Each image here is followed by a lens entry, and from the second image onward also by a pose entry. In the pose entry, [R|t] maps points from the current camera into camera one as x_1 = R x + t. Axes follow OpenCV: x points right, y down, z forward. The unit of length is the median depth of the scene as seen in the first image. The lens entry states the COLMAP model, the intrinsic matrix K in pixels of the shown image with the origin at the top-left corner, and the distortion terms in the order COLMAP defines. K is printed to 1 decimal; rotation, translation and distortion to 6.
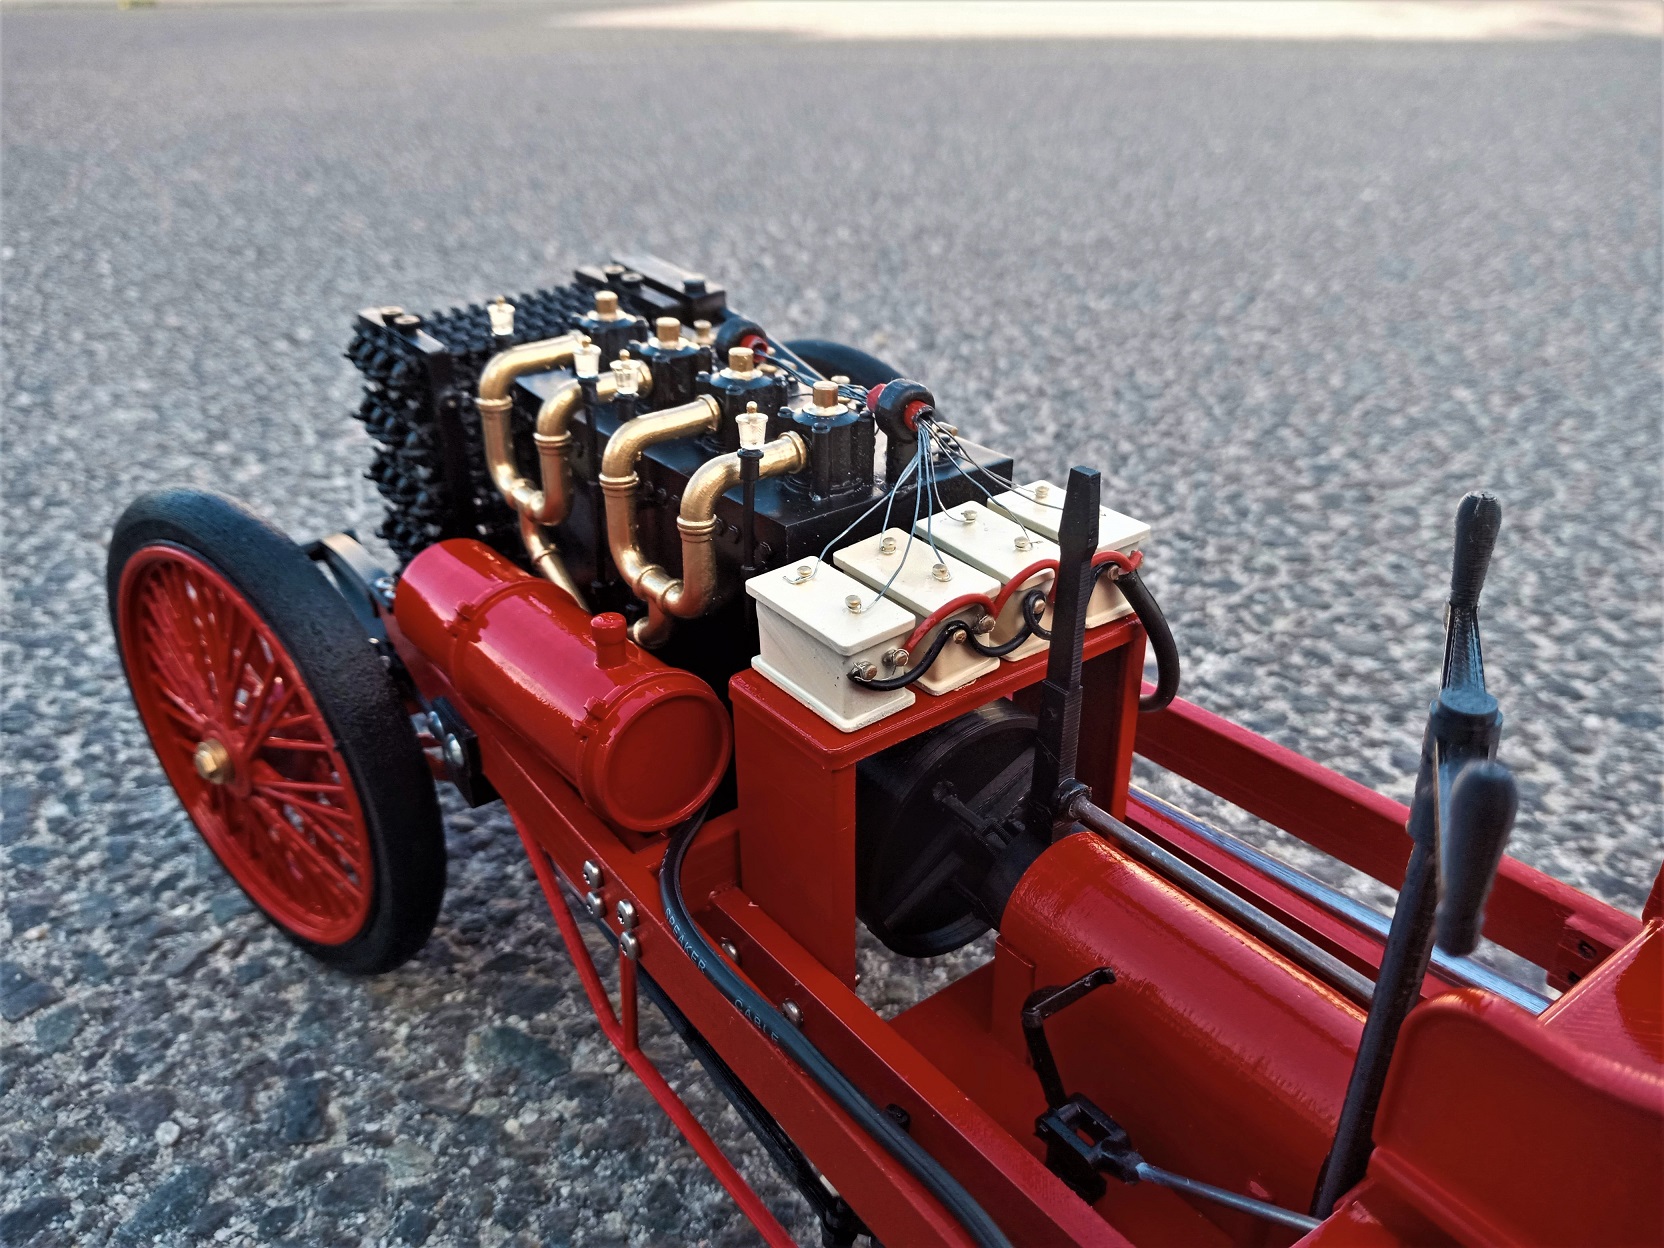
lens RADIAL K [[1347.5, 0, 844.8], [0, 1347.5, 607.6], [0, 0, 1]] dist [-0.020816, -0.005042]
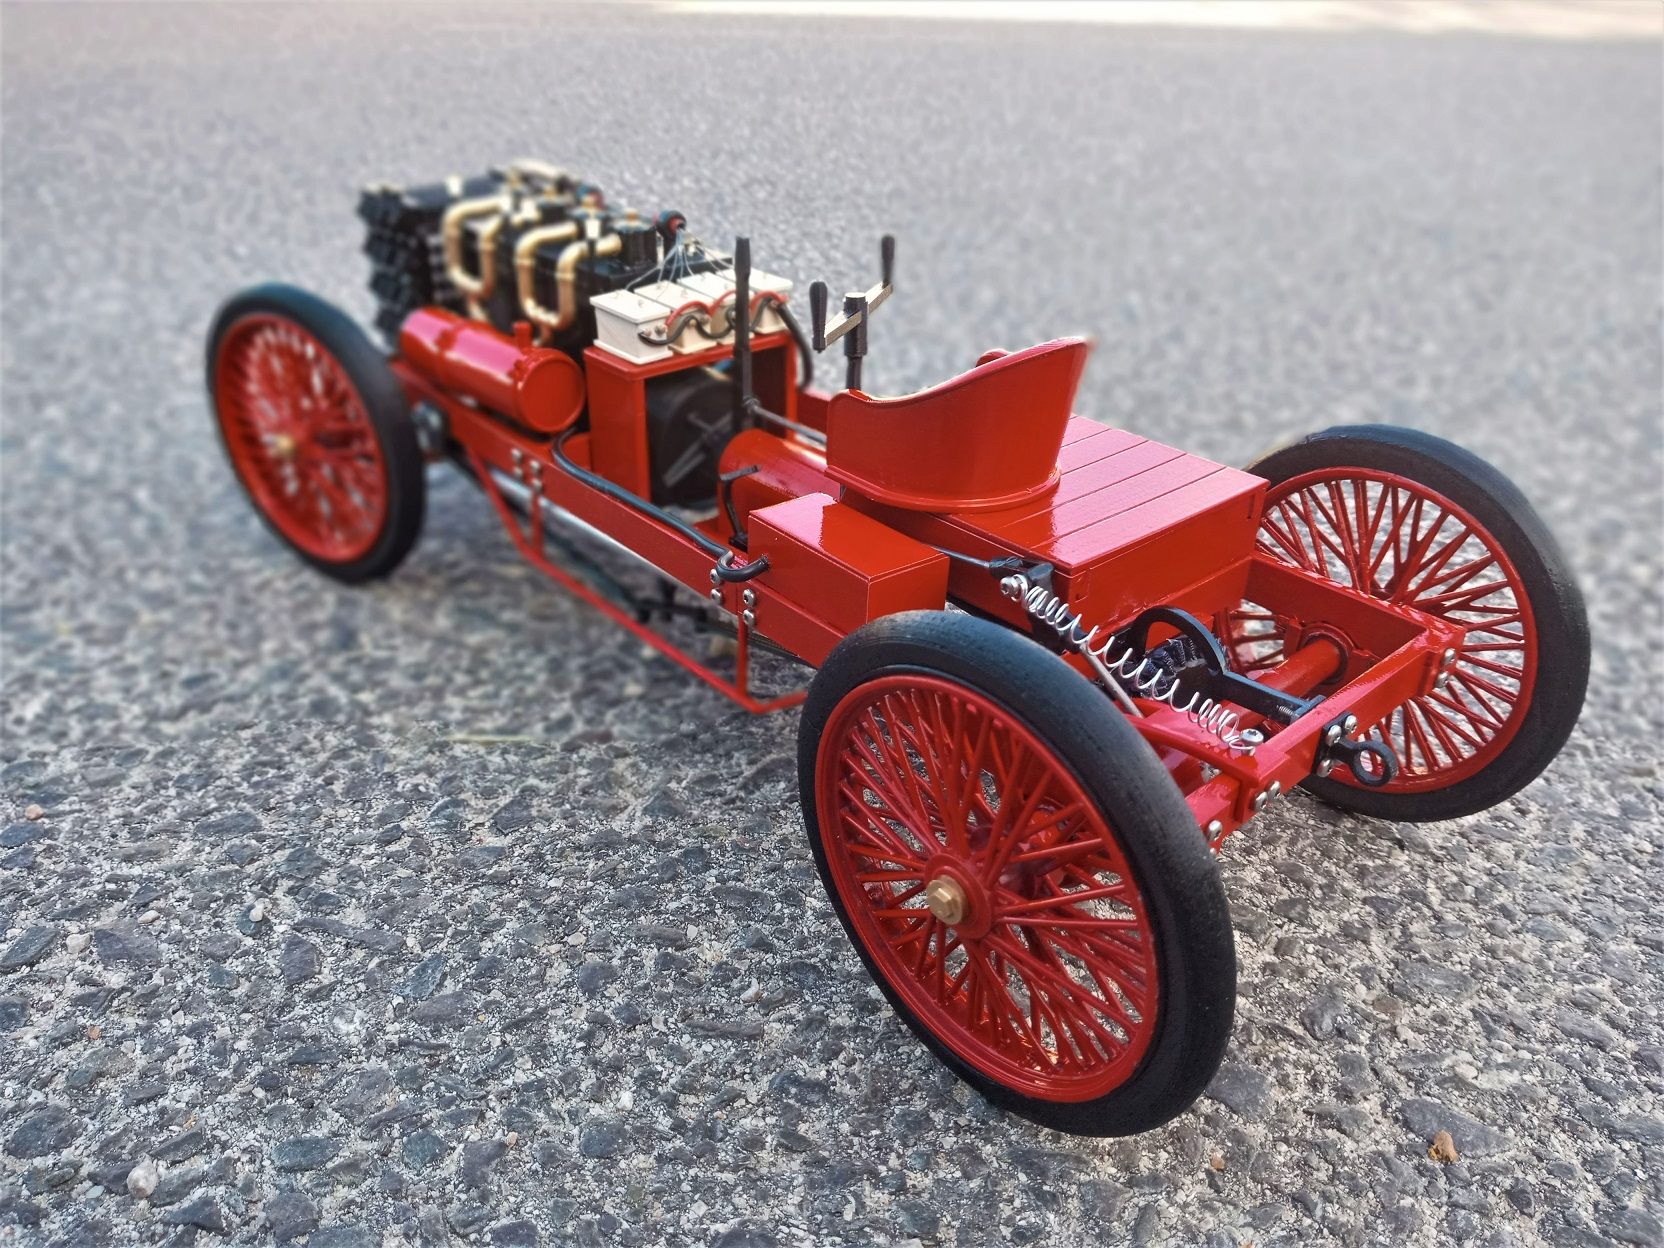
lens RADIAL K [[1325.8, 0, 832.0], [0, 1325.8, 624.0], [0, 0, 1]] dist [-0.006959, -0.008544]
pose [[0.996298, -0.010966, 0.085263, 0.085432], [0.008205, 0.999433, 0.032665, 0.301532], [-0.085573, -0.031845, 0.995823, -0.781664]]
